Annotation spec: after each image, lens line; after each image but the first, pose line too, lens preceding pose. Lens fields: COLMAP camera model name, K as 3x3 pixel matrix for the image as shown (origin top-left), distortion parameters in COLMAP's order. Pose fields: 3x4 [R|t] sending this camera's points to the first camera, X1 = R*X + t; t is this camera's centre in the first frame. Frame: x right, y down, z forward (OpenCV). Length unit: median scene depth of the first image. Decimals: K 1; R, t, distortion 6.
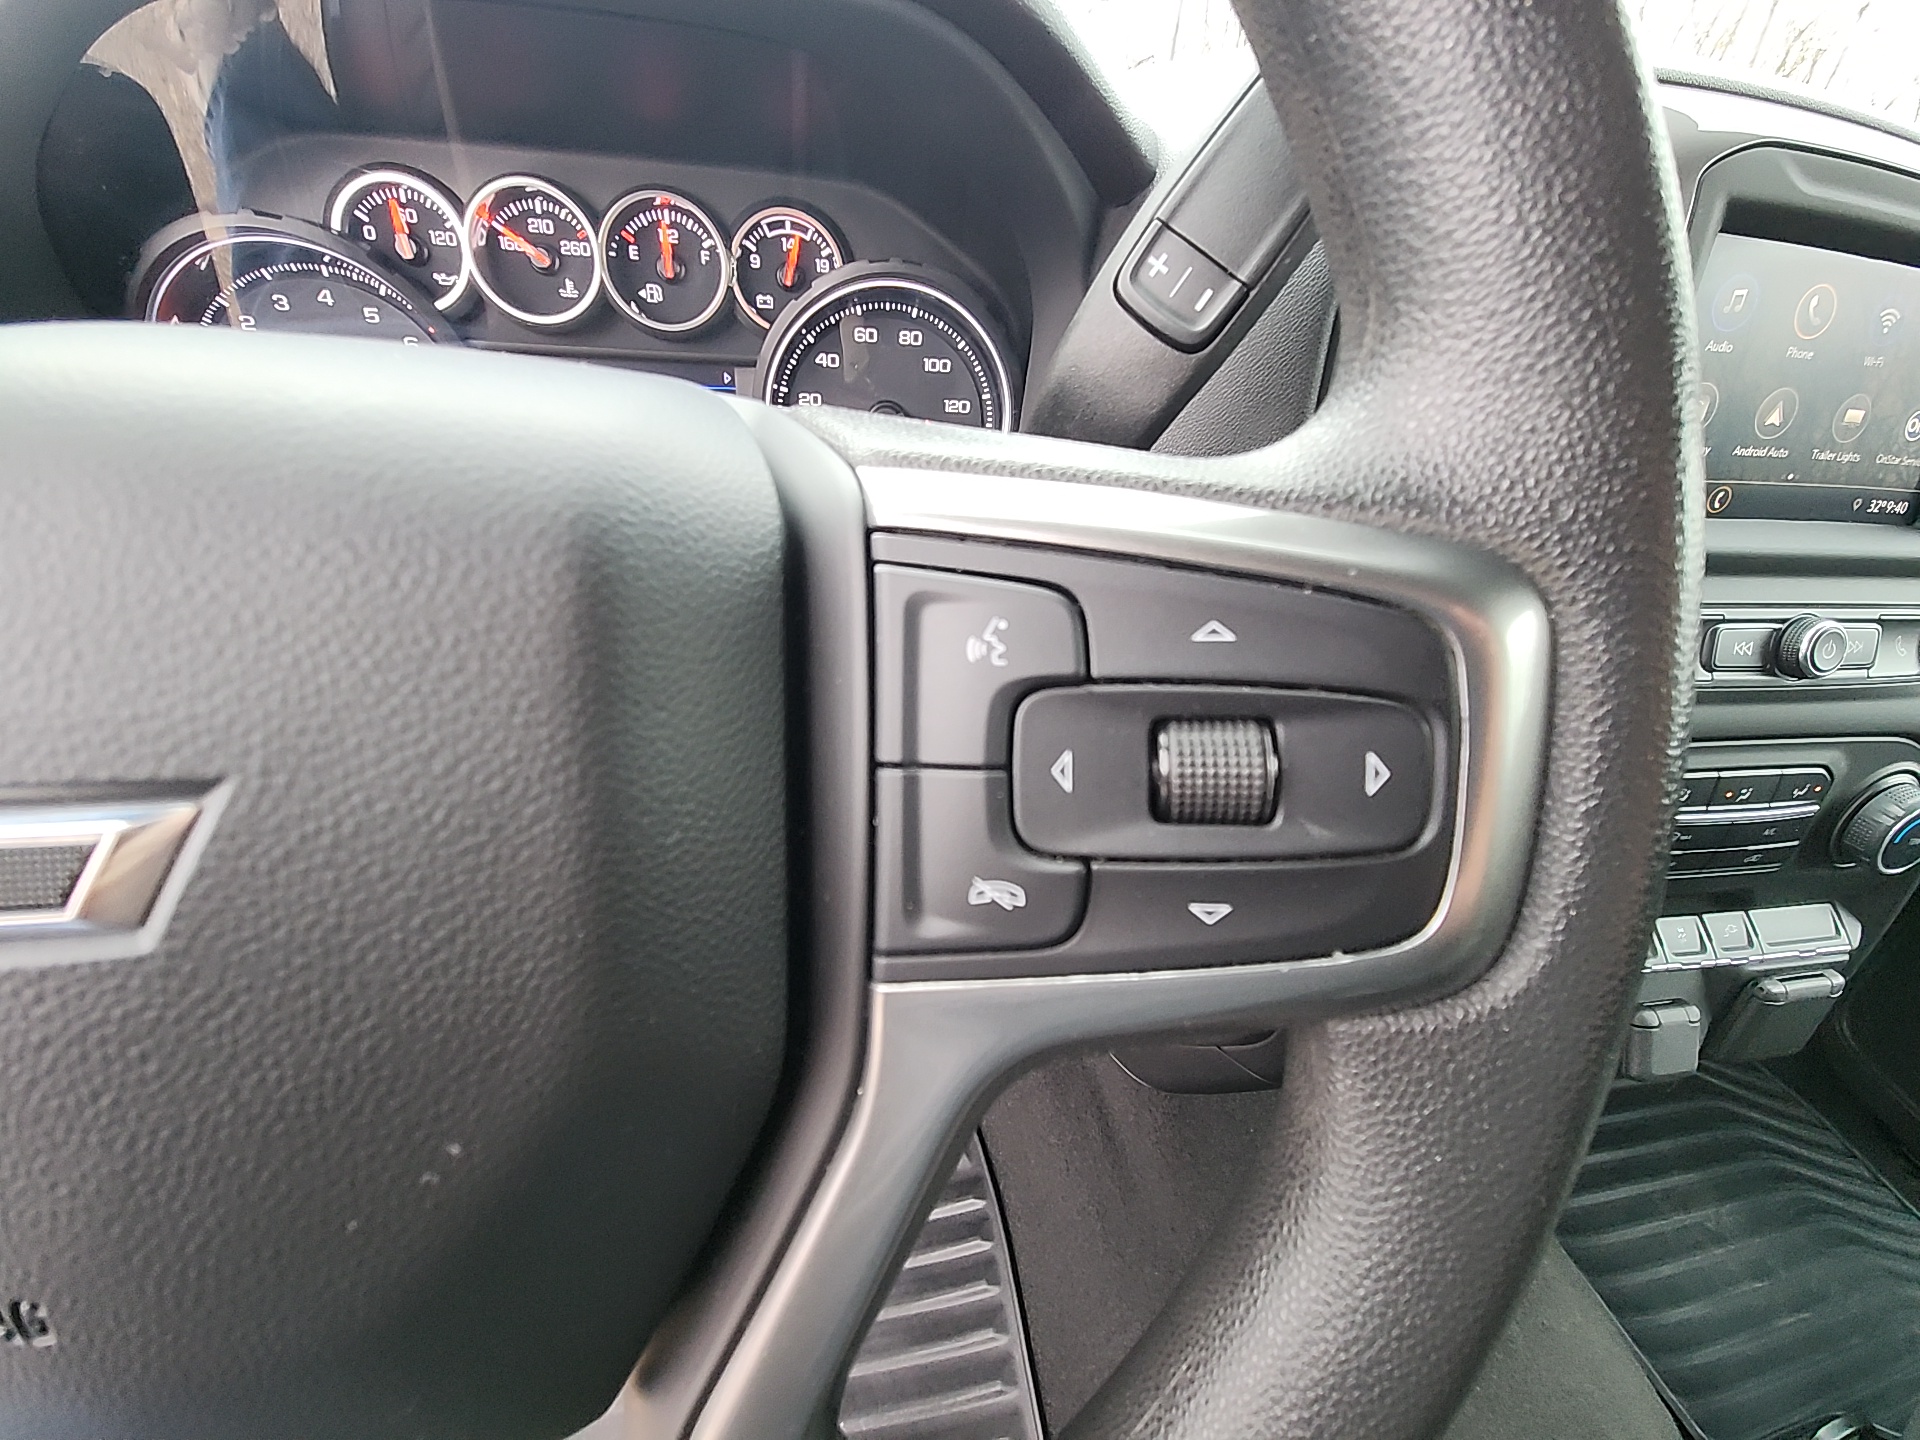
lens RADIAL K [[774.5, 0, 950.6], [0, 774.5, 703.8], [0, 0, 1]] dist [0.014311, -0.010351]
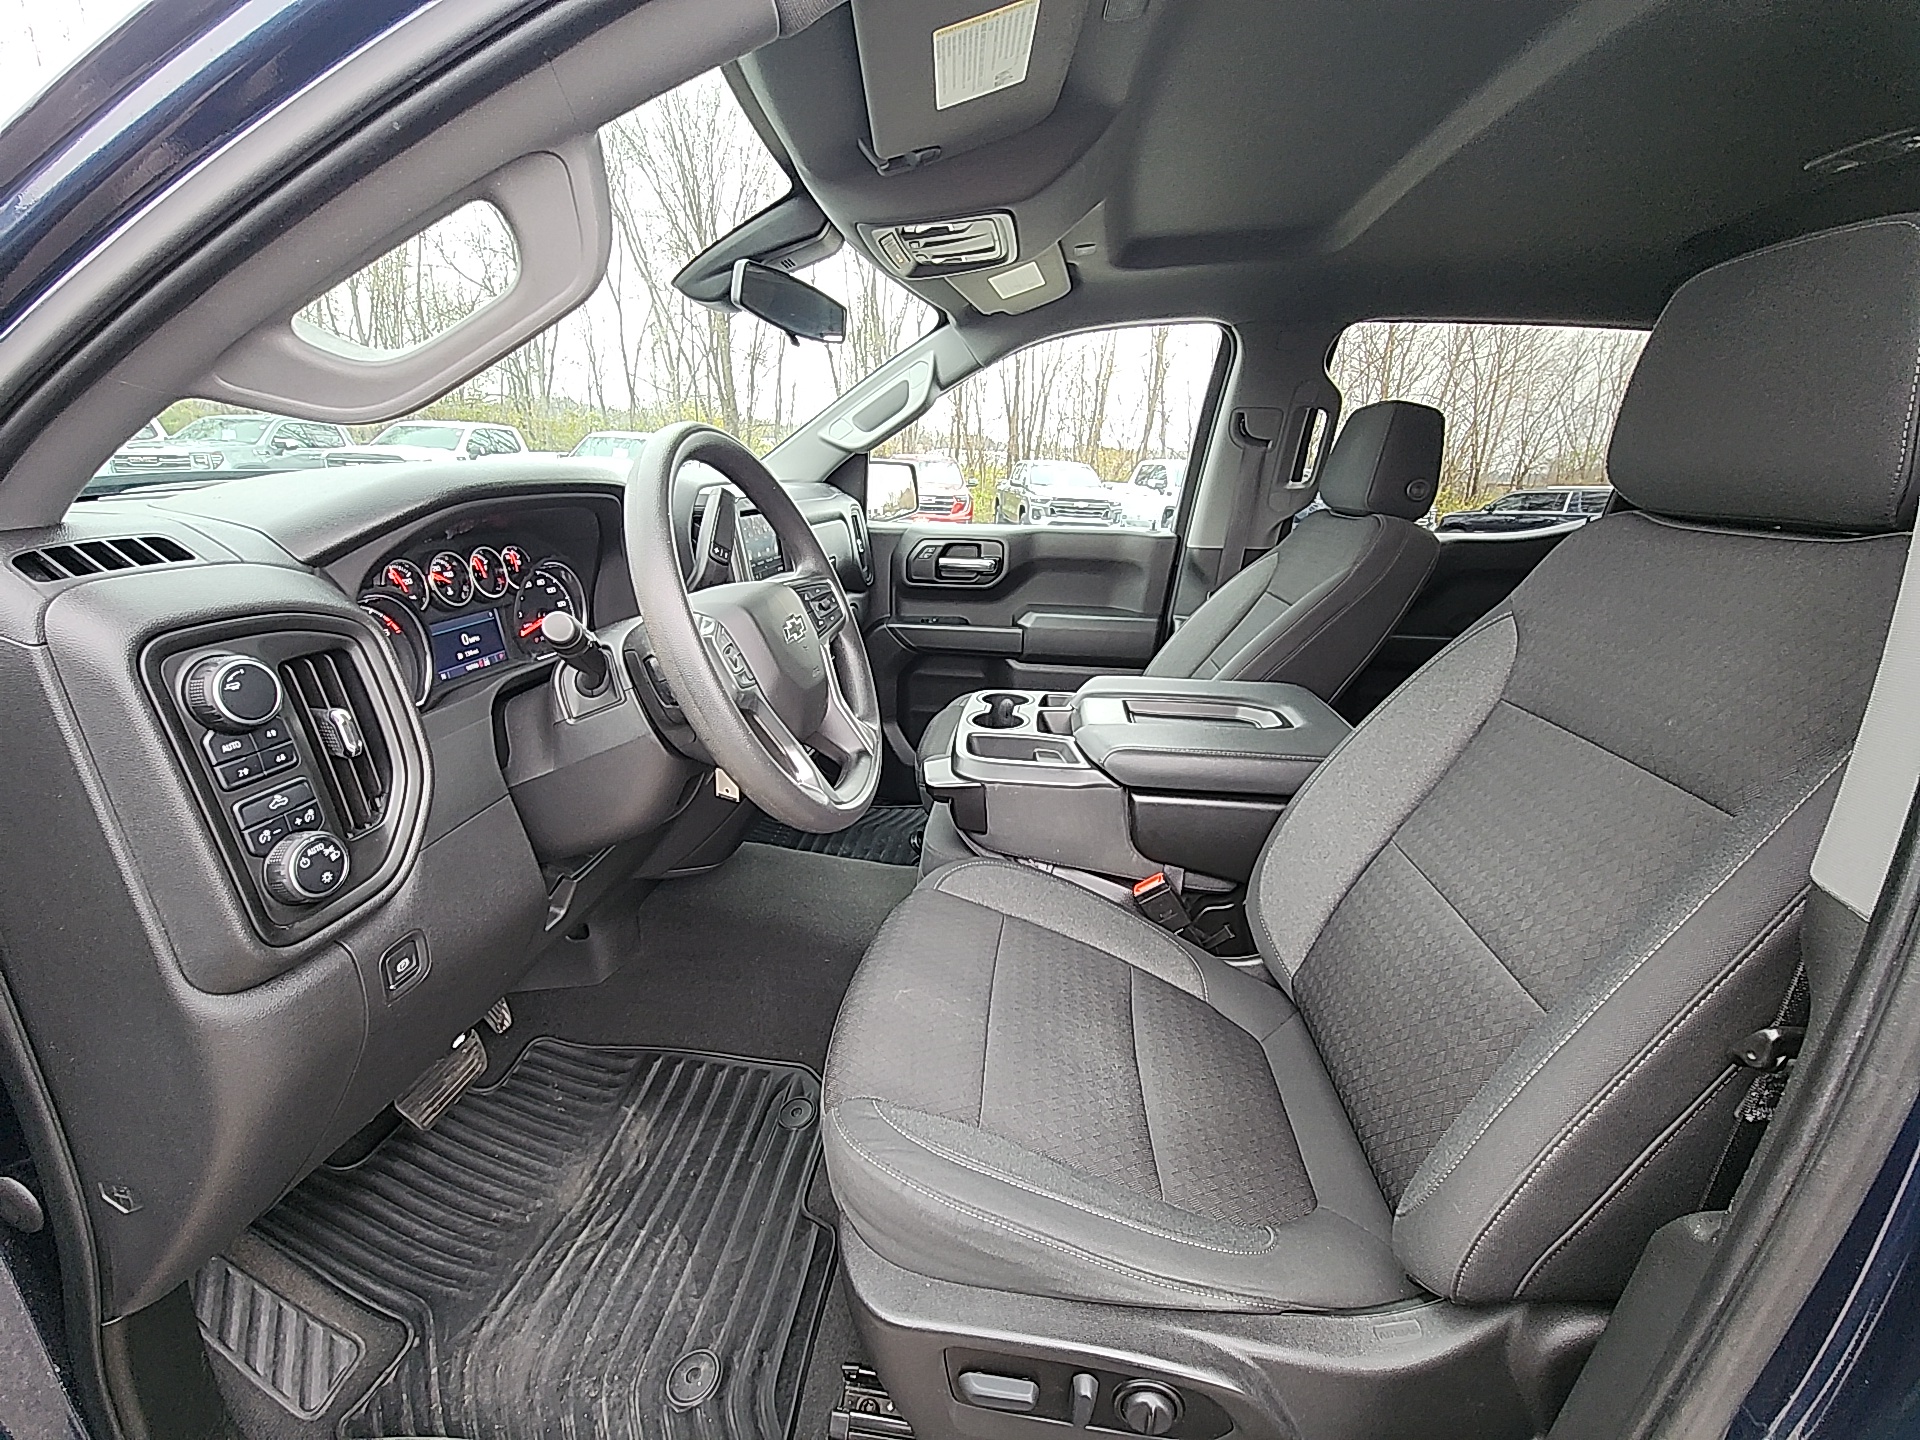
lens RADIAL K [[774.5, 0, 953.4], [0, 774.5, 701.7], [0, 0, 1]] dist [0.014311, -0.010351]
pose [[0.268641, -0.337551, 0.902159, -2.343947], [0.489557, 0.854450, 0.173922, 0.065251], [-0.829558, 0.394936, 0.394791, -1.014524]]
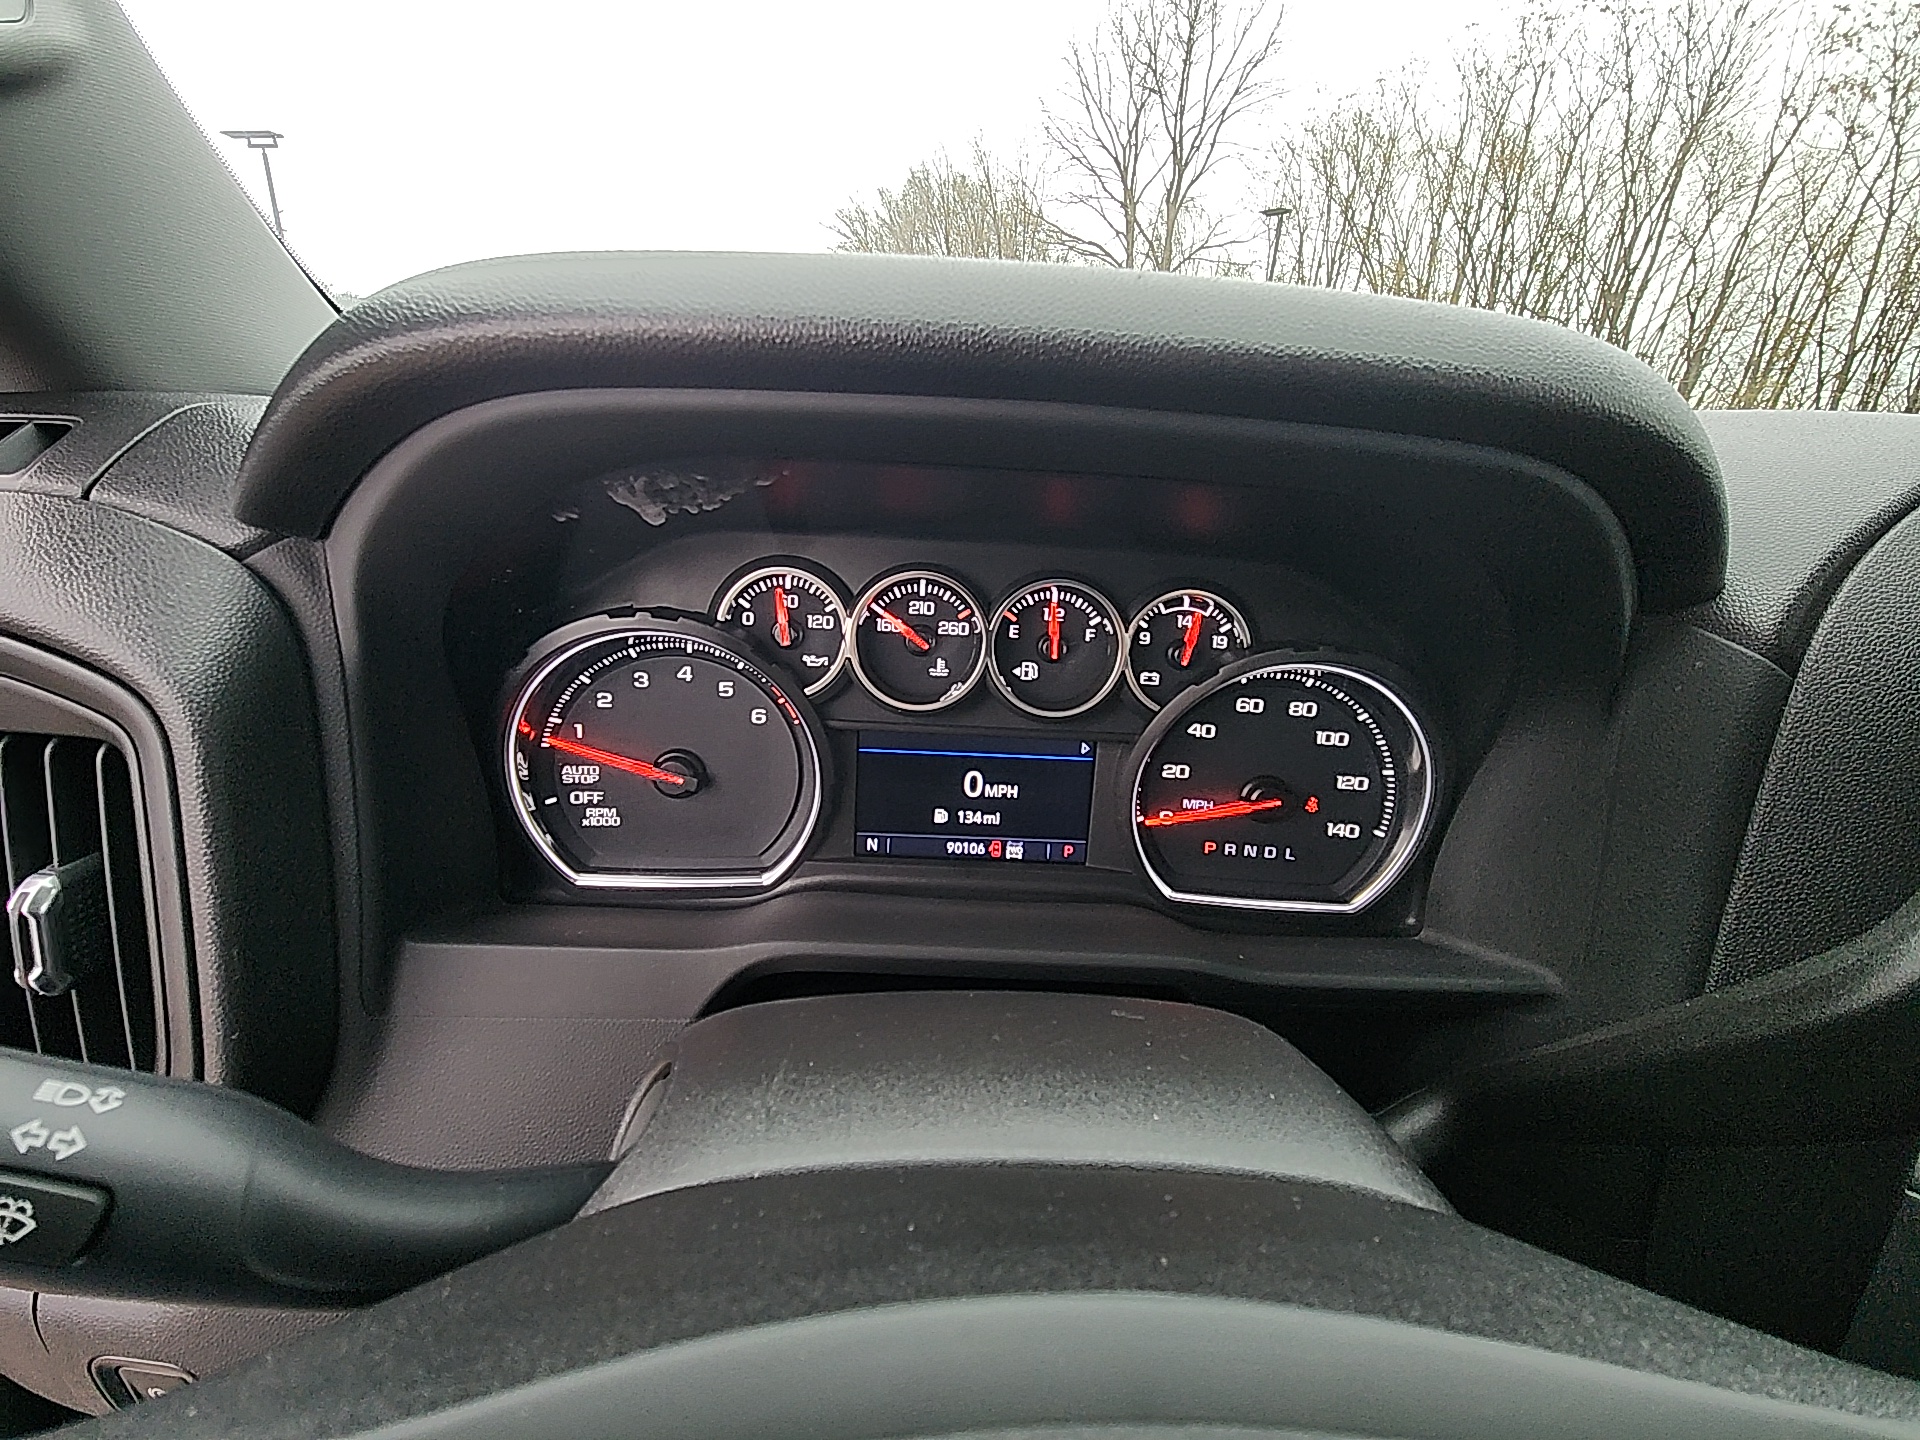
lens RADIAL K [[774.5, 0, 948.6], [0, 774.5, 705.6], [0, 0, 1]] dist [0.014311, -0.010351]
pose [[0.991392, 0.032802, -0.126755, -0.383384], [-0.058099, 0.977790, -0.201373, -0.326364], [0.117334, 0.207003, 0.971279, 0.146627]]
